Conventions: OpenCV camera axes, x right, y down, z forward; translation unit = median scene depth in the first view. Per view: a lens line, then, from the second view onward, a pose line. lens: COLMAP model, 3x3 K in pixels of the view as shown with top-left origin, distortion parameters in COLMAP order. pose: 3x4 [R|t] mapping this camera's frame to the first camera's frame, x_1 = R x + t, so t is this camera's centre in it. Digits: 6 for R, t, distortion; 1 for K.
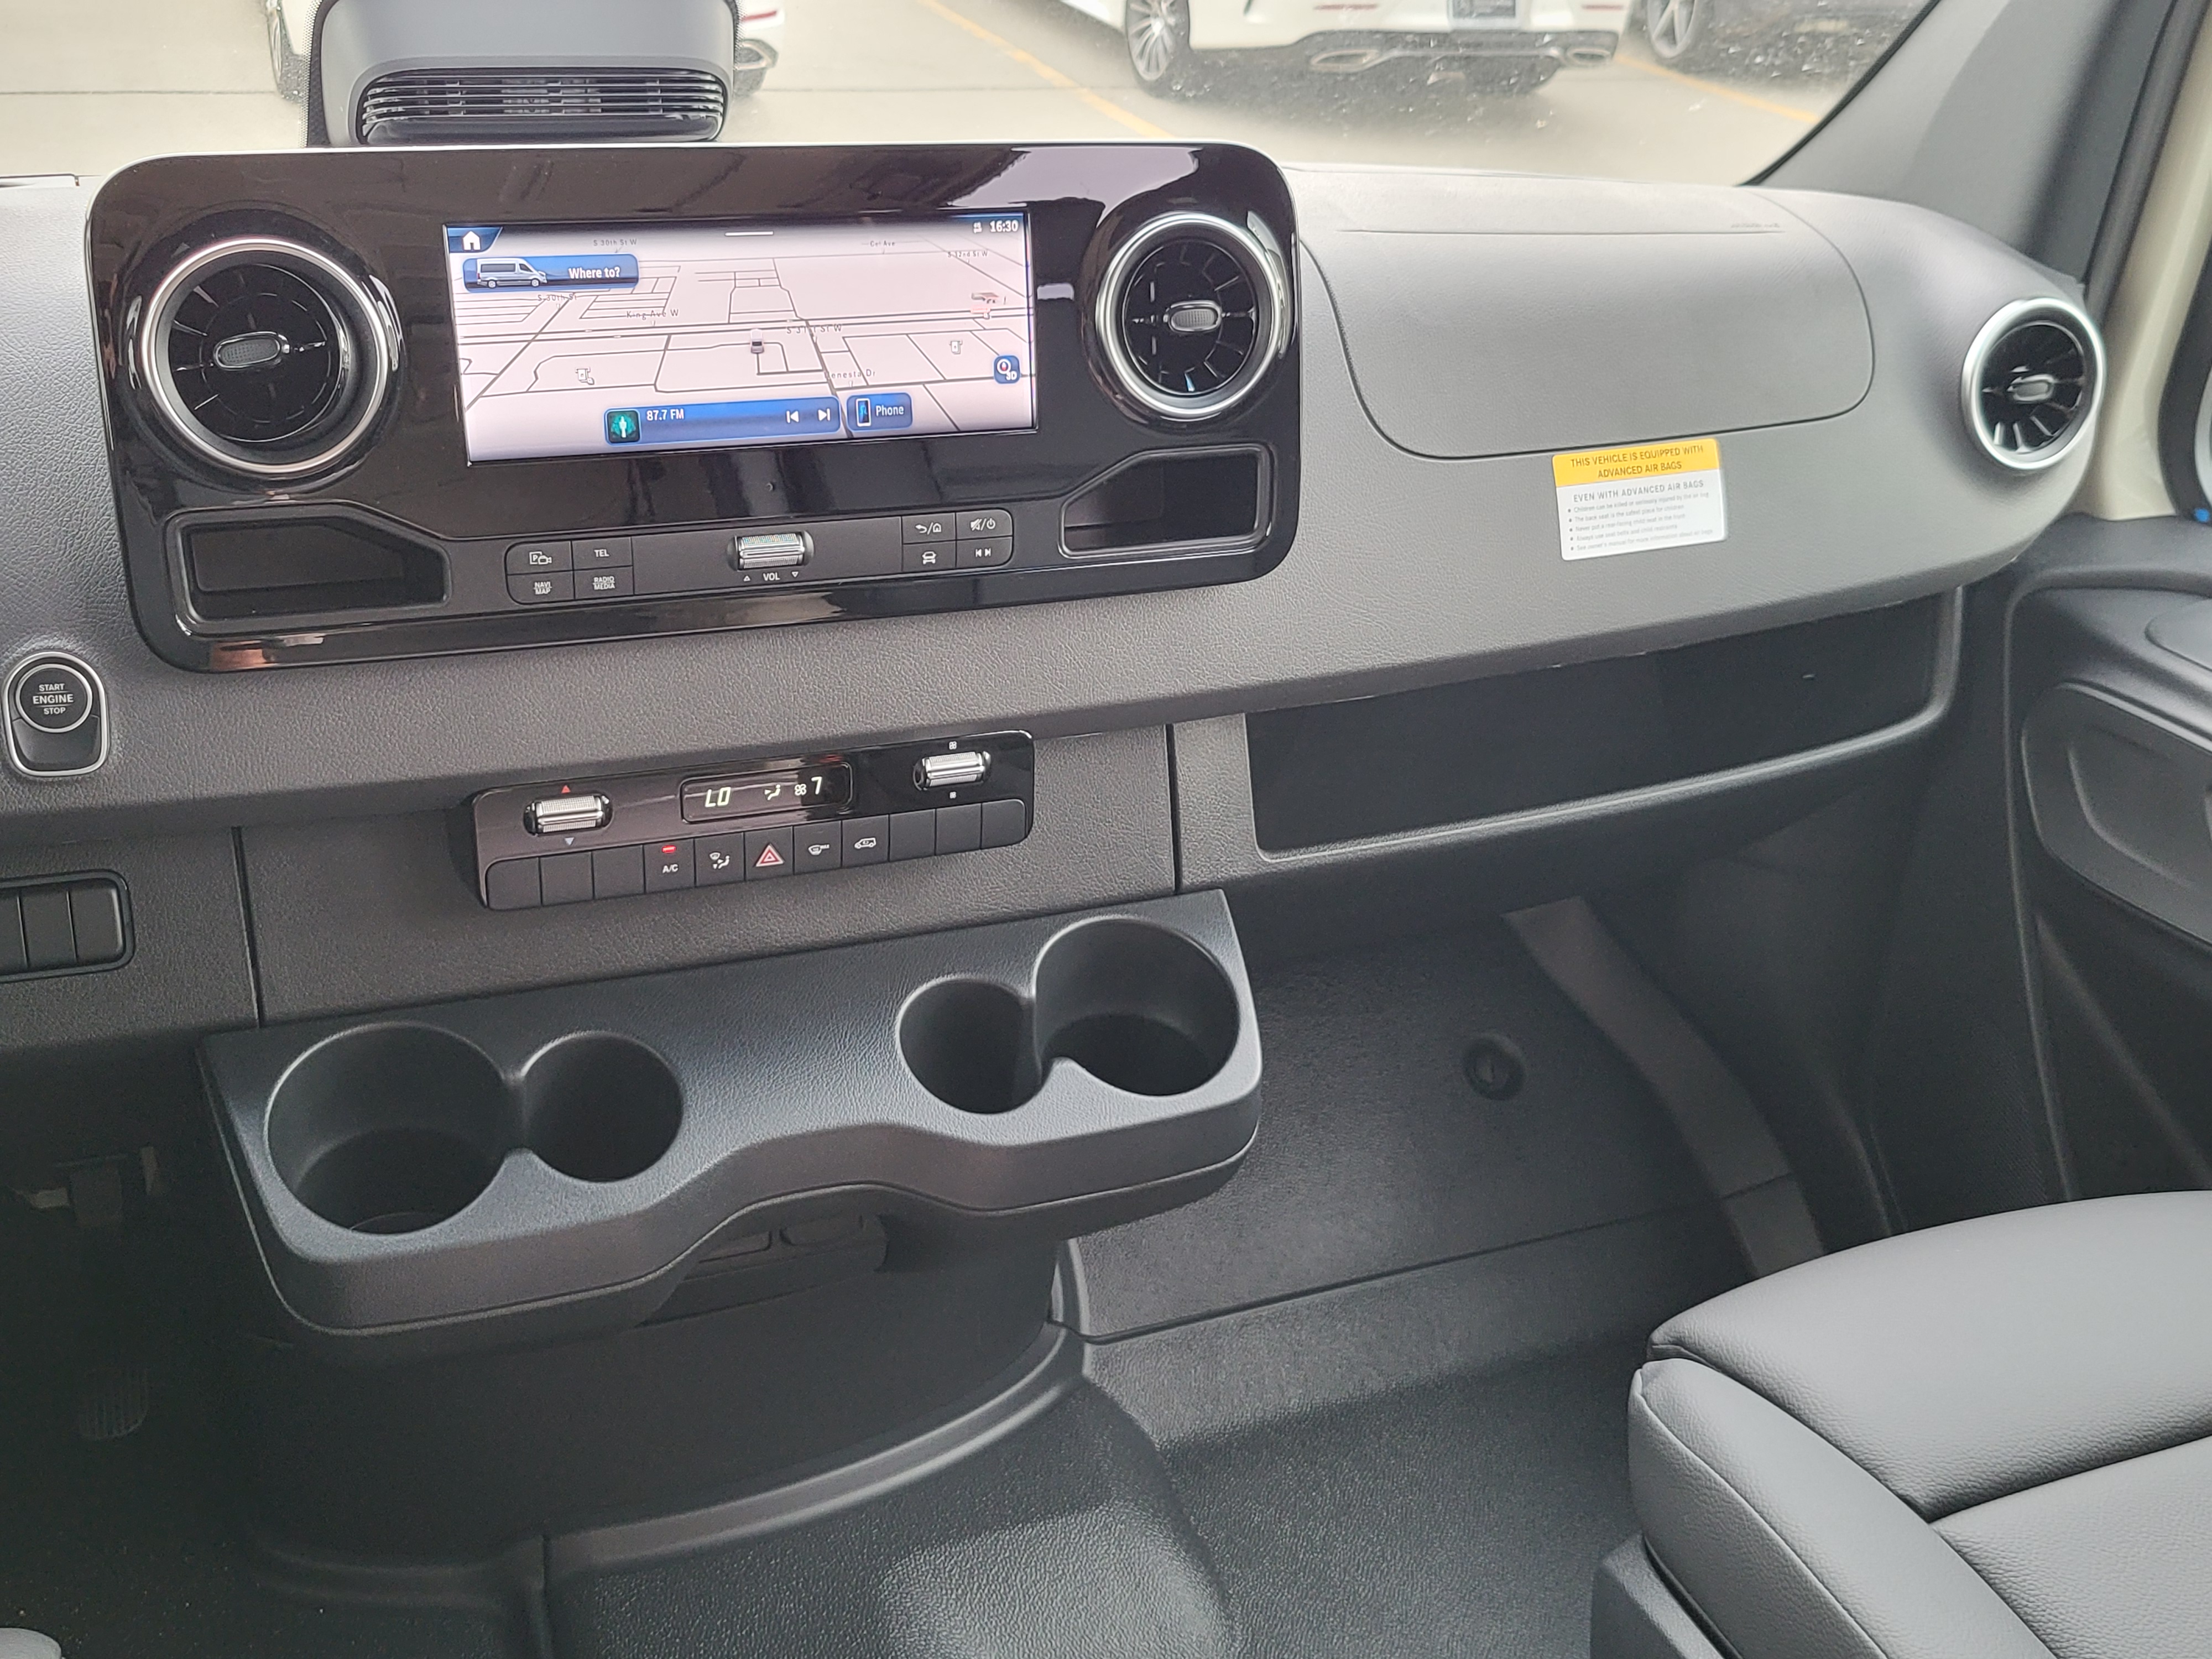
lens RADIAL K [[2379.0, 0, 1107.5], [0, 2379.0, 791.6], [0, 0, 1]] dist [0.020819, 0.045513]
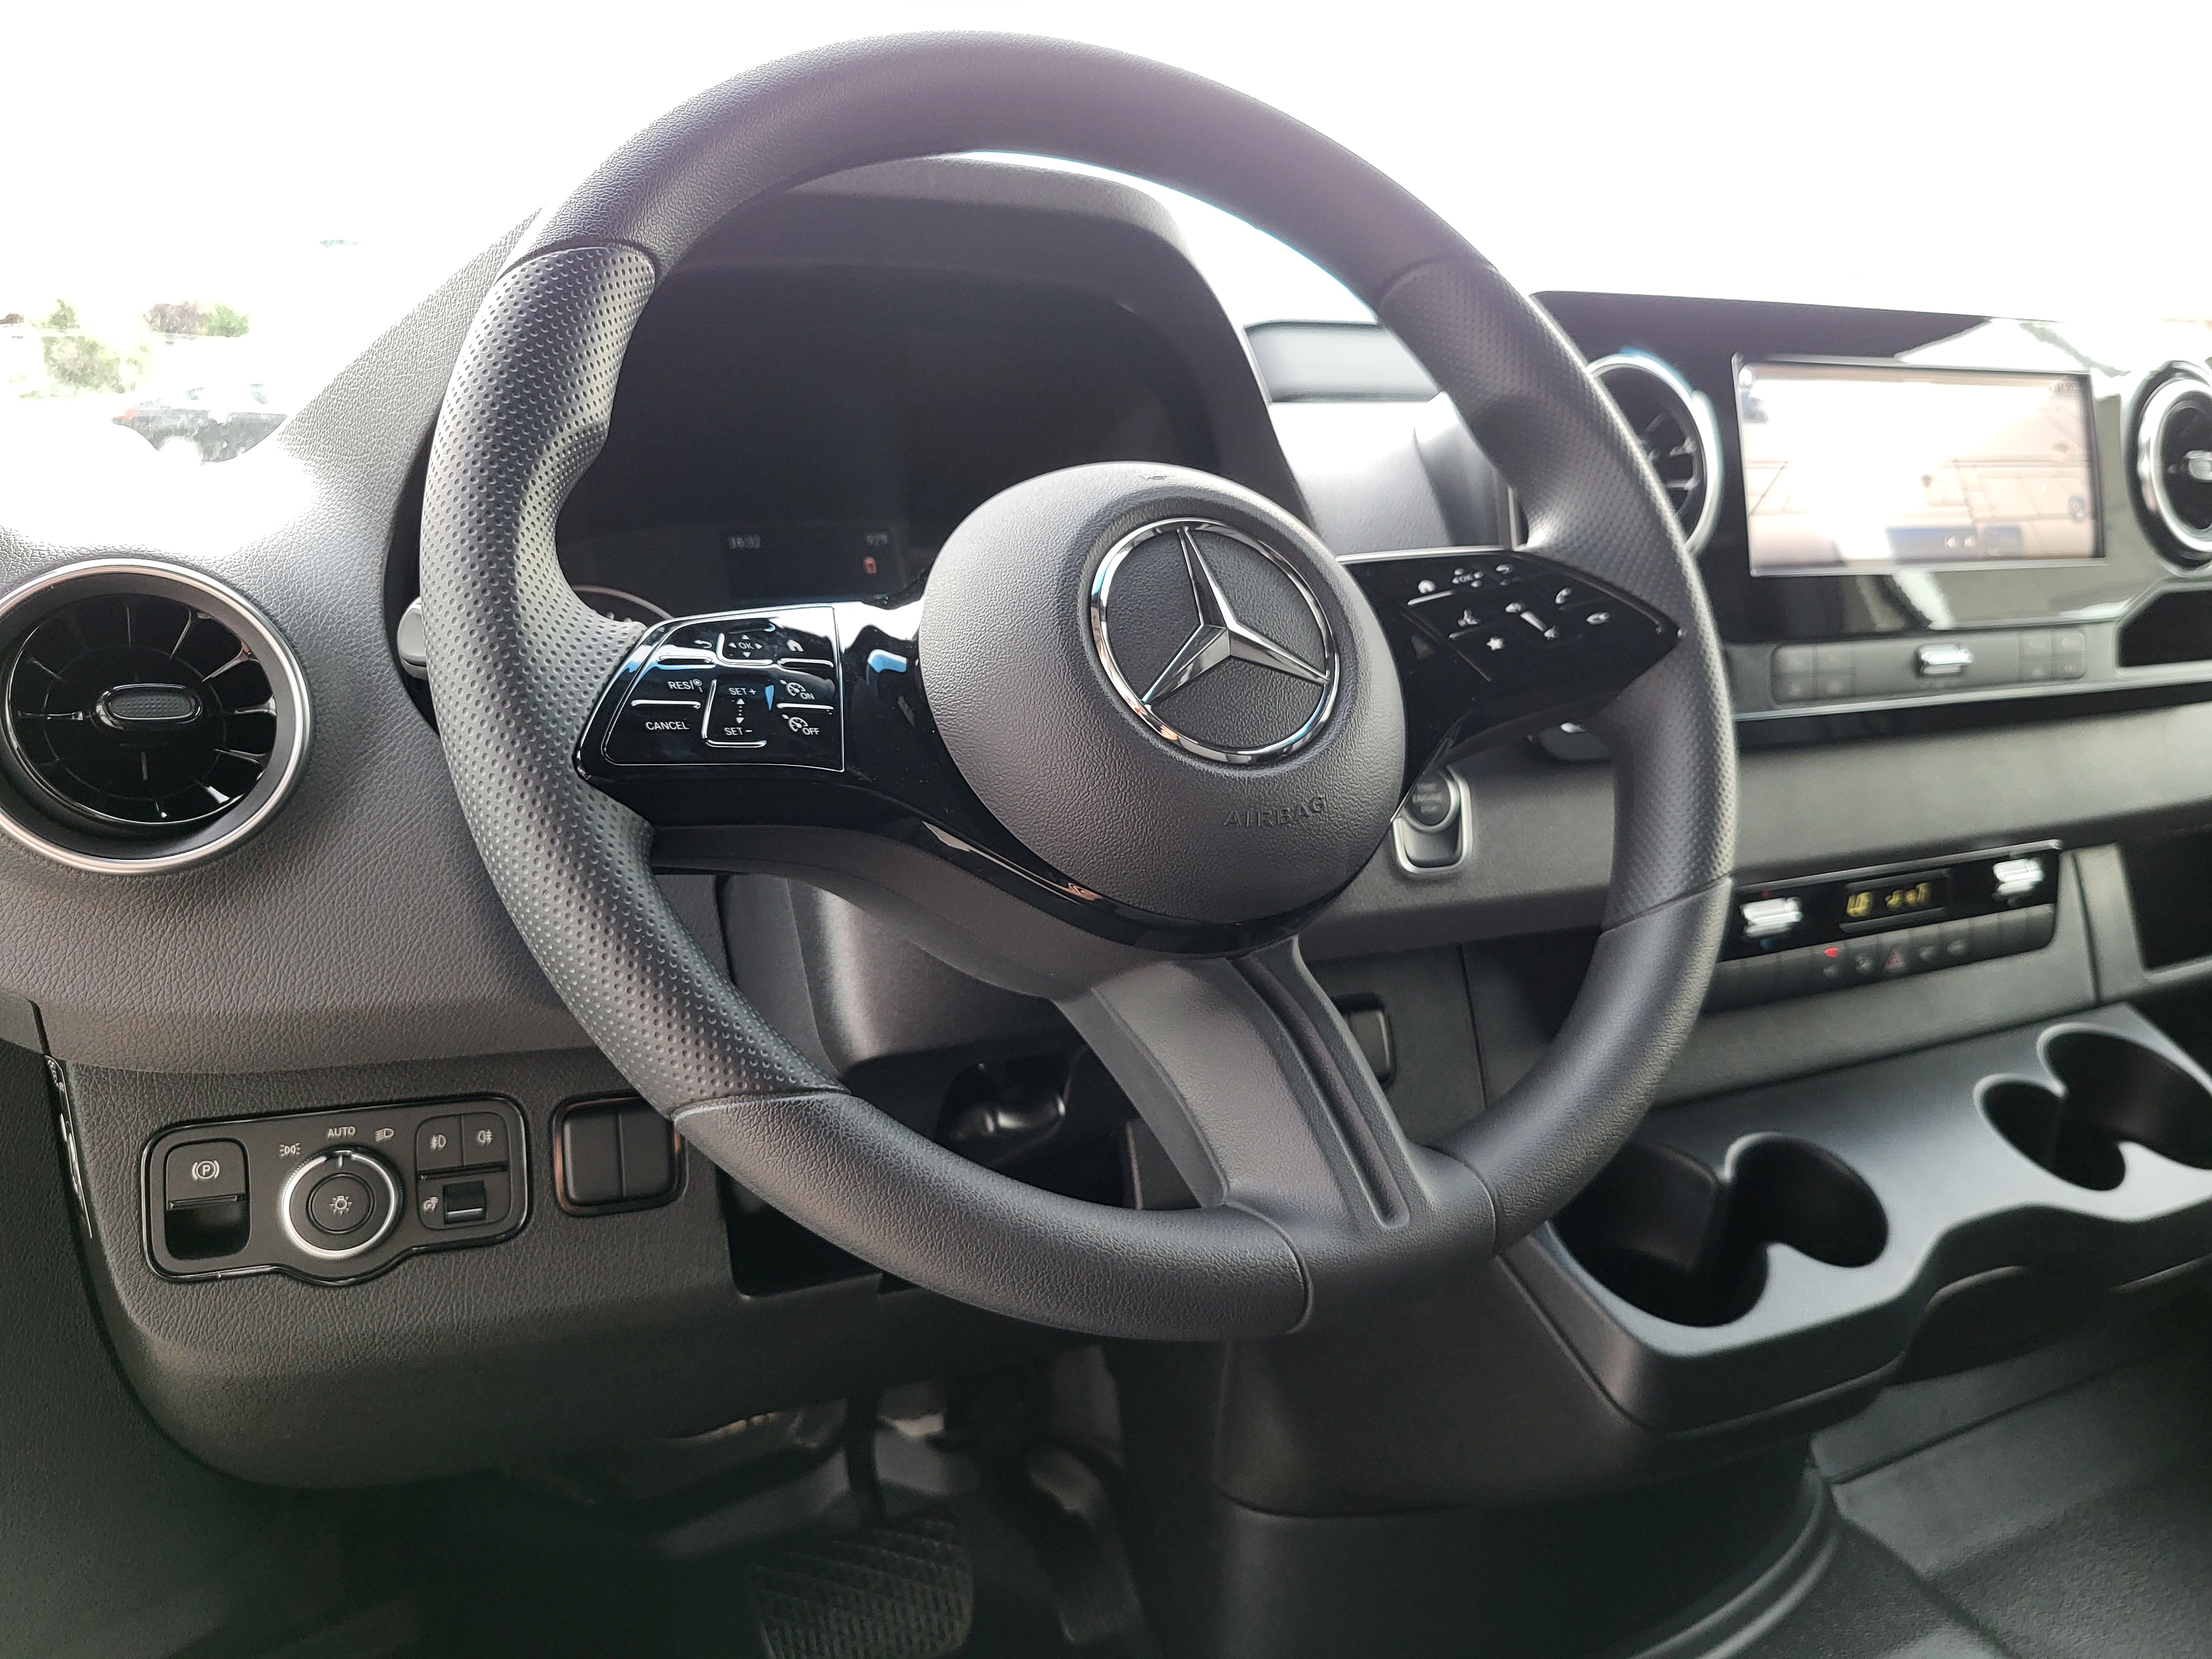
lens RADIAL K [[1686.4, 0, 1112.6], [0, 1686.4, 799.8], [0, 0, 1]] dist [0.031020, -0.010894]
pose [[0.993461, -0.061472, 0.096214, -0.594181], [0.082159, 0.970059, -0.228552, 0.109052], [-0.079283, 0.234962, 0.968766, 0.273160]]
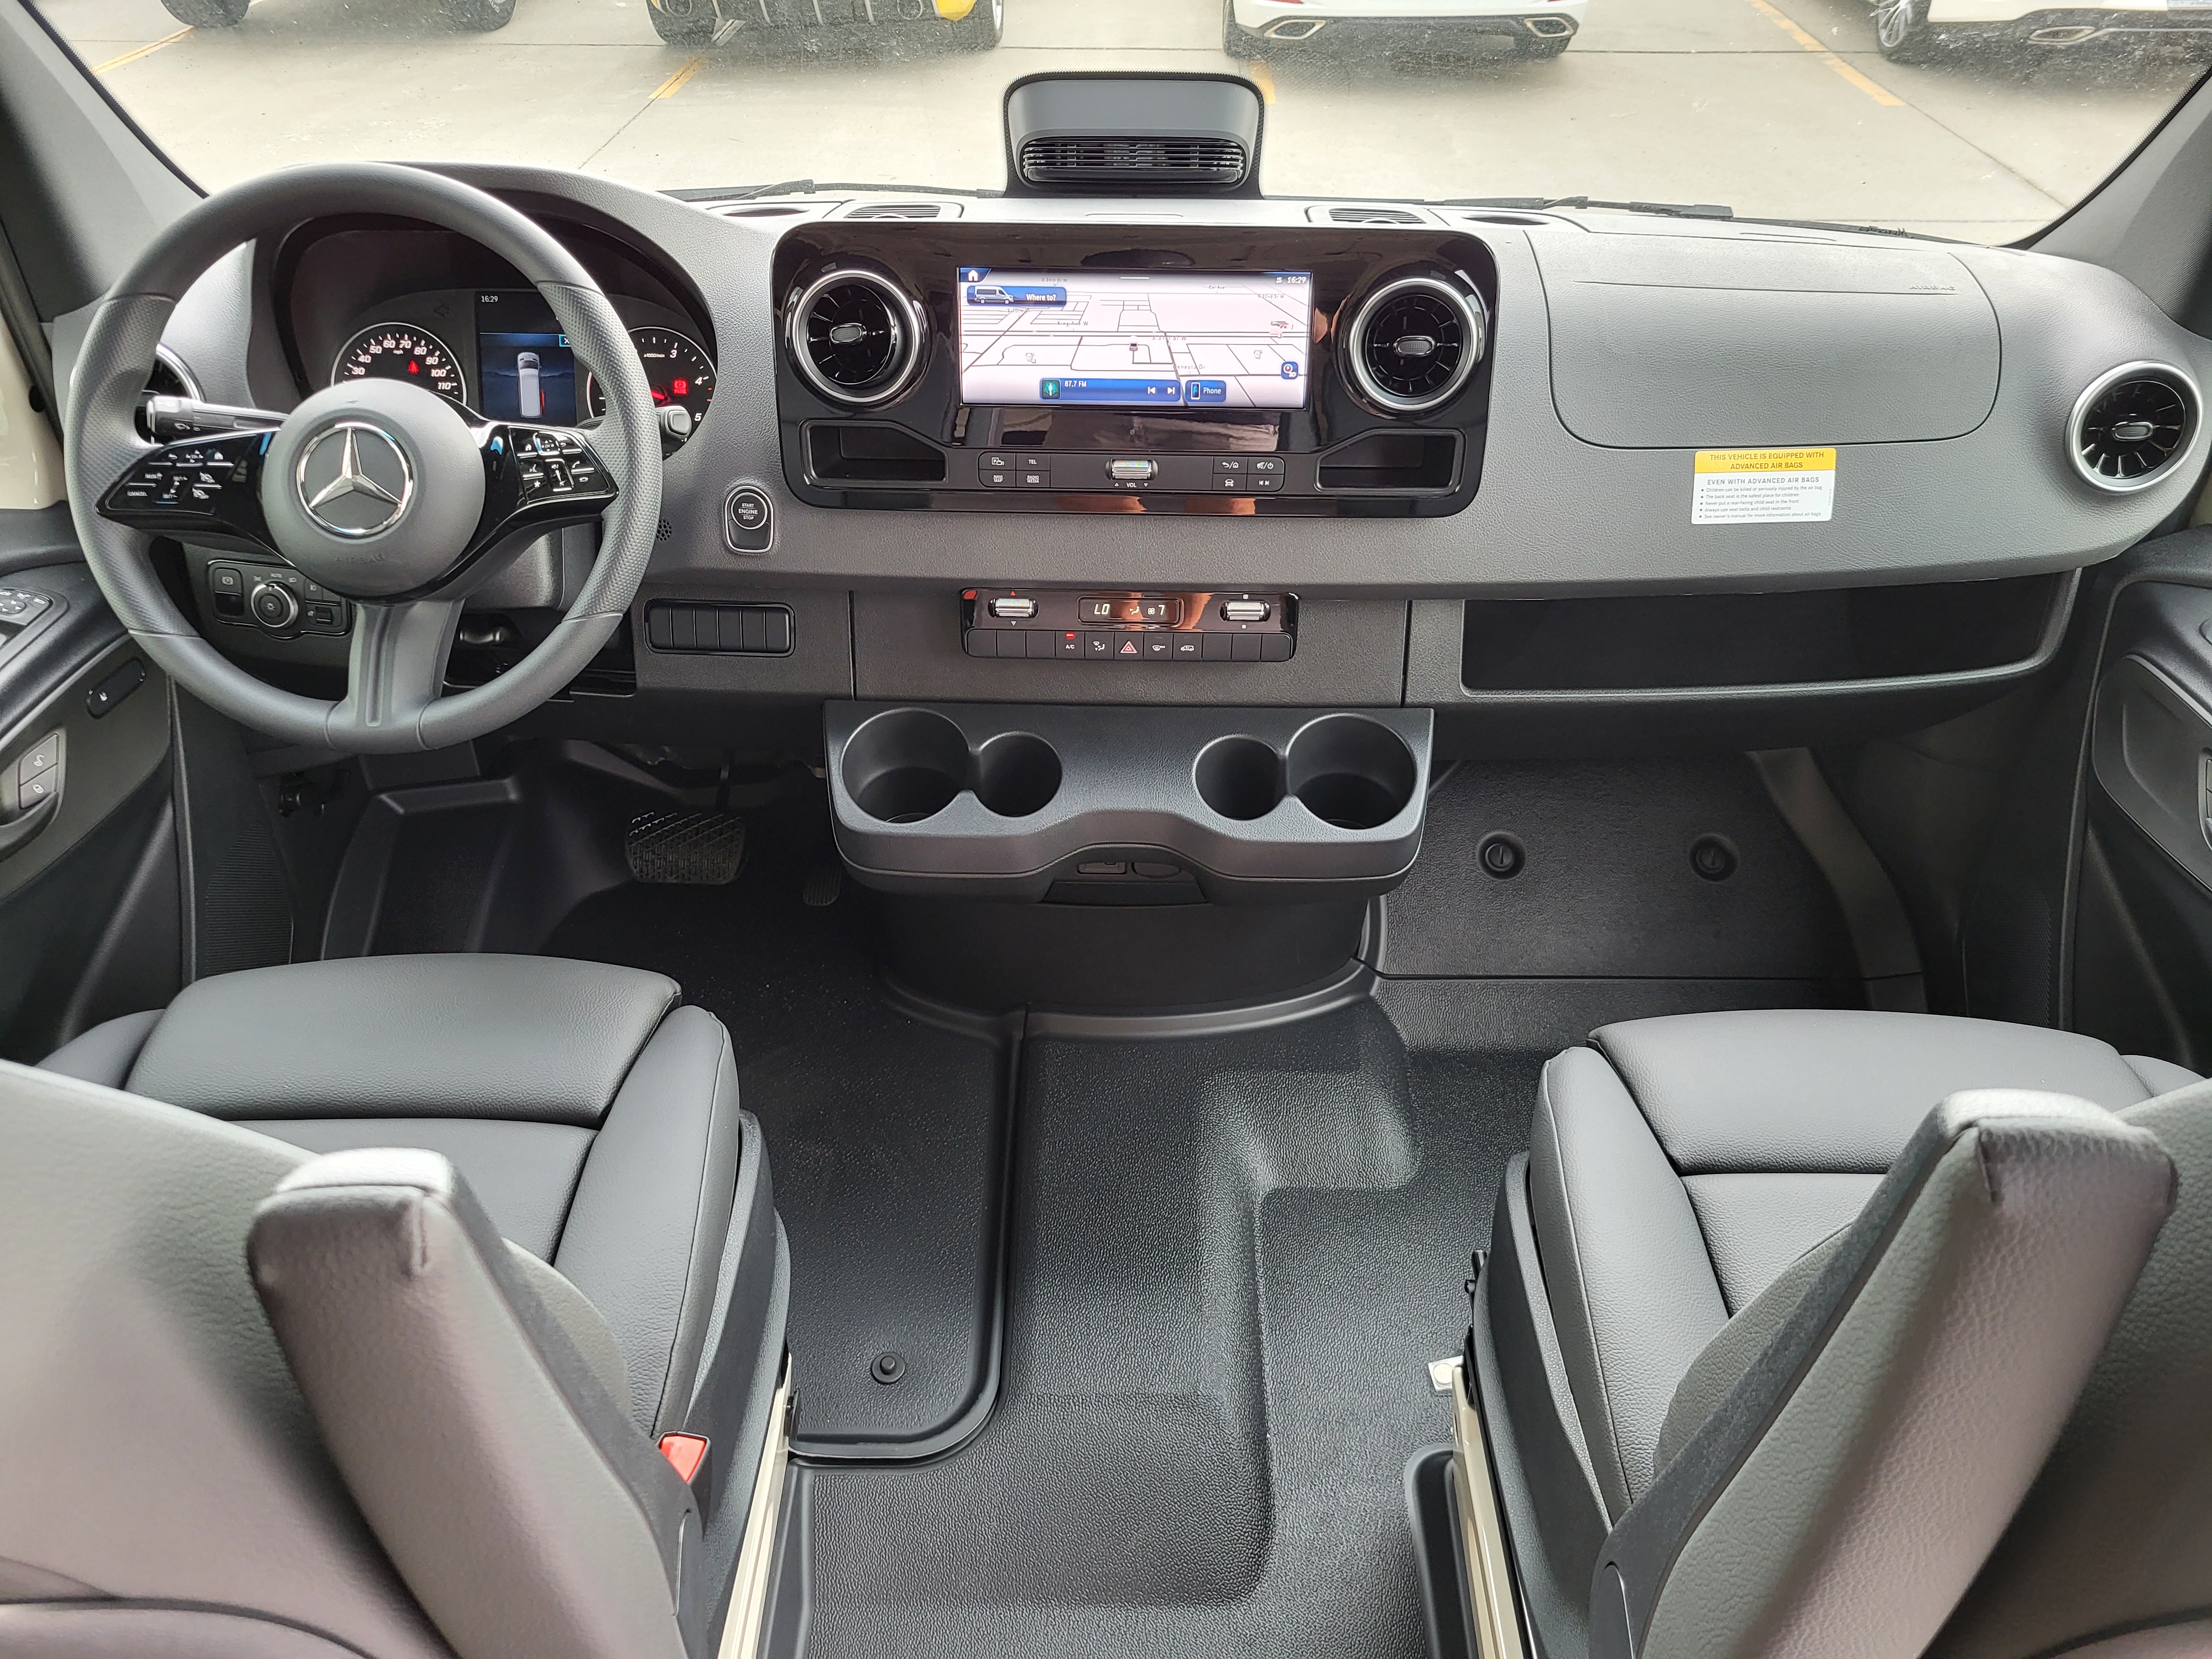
lens RADIAL K [[1686.4, 0, 1112.6], [0, 1686.4, 799.8], [0, 0, 1]] dist [0.031020, -0.010894]
pose [[0.918119, 0.178957, -0.353598, 0.305143], [-0.128250, 0.978394, 0.162167, -0.063081], [0.374979, -0.103540, 0.921233, -0.130337]]
